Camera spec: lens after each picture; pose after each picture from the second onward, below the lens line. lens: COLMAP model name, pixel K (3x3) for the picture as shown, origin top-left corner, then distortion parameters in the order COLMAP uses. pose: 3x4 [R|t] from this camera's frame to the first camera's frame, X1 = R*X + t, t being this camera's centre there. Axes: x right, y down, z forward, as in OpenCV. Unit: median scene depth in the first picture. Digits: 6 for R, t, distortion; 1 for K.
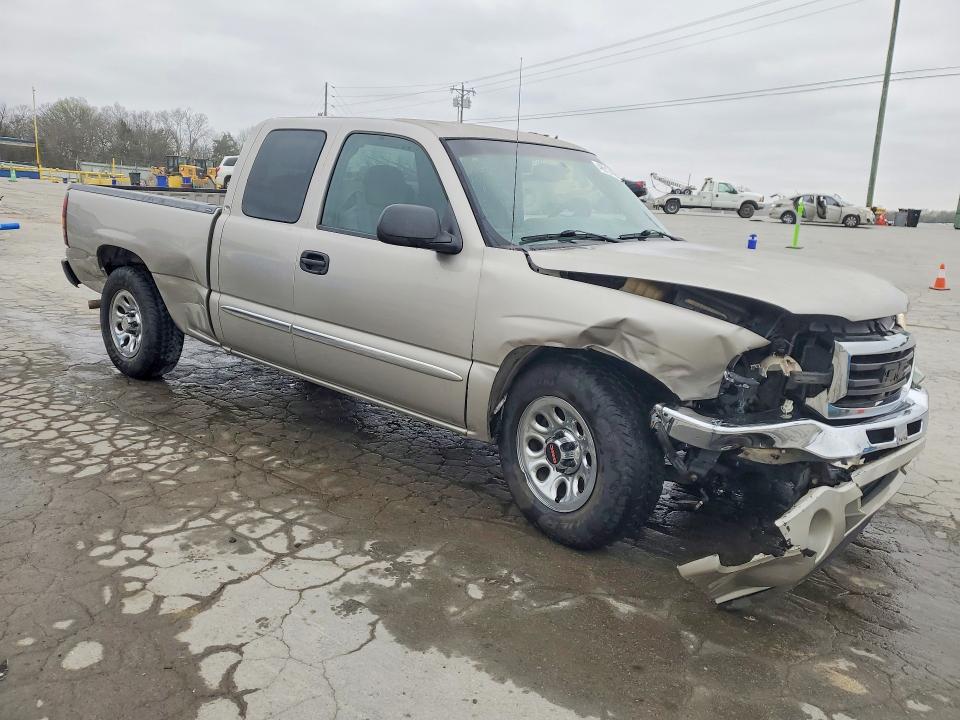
lens RADIAL K [[741.9, 0, 476.4], [0, 741.9, 361.0], [0, 0, 1]] dist [0.008927, 0.014956]
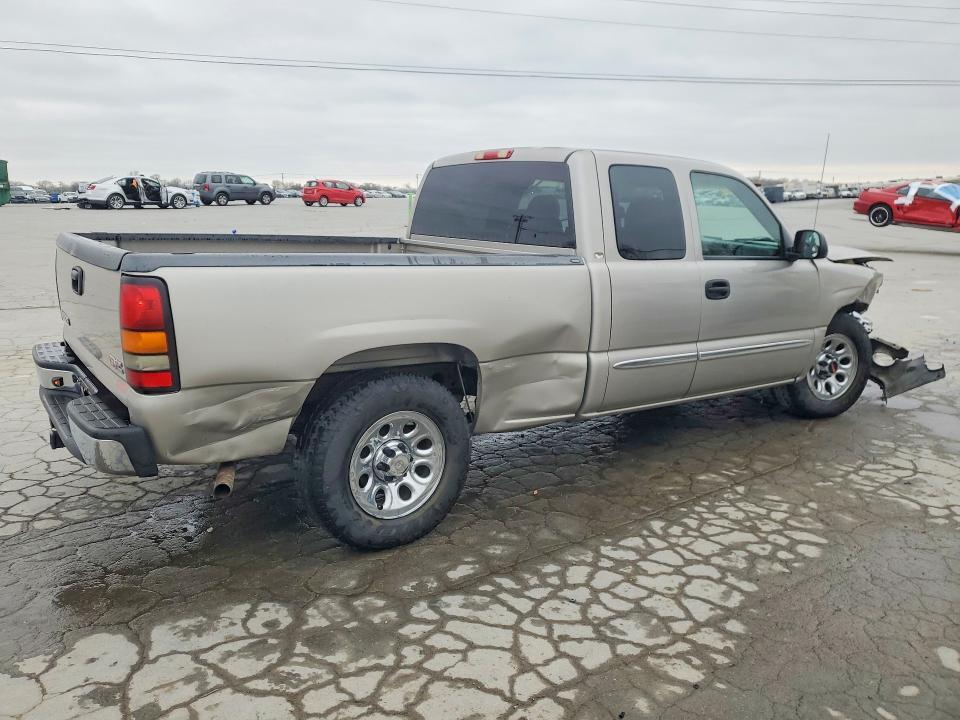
lens RADIAL K [[741.9, 0, 476.4], [0, 741.9, 361.0], [0, 0, 1]] dist [0.008927, 0.014956]
pose [[0.266484, -0.252427, 0.930197, -1.284439], [0.223765, 0.954930, 0.195035, -0.306150], [-0.937505, 0.156171, 0.310958, 0.936107]]
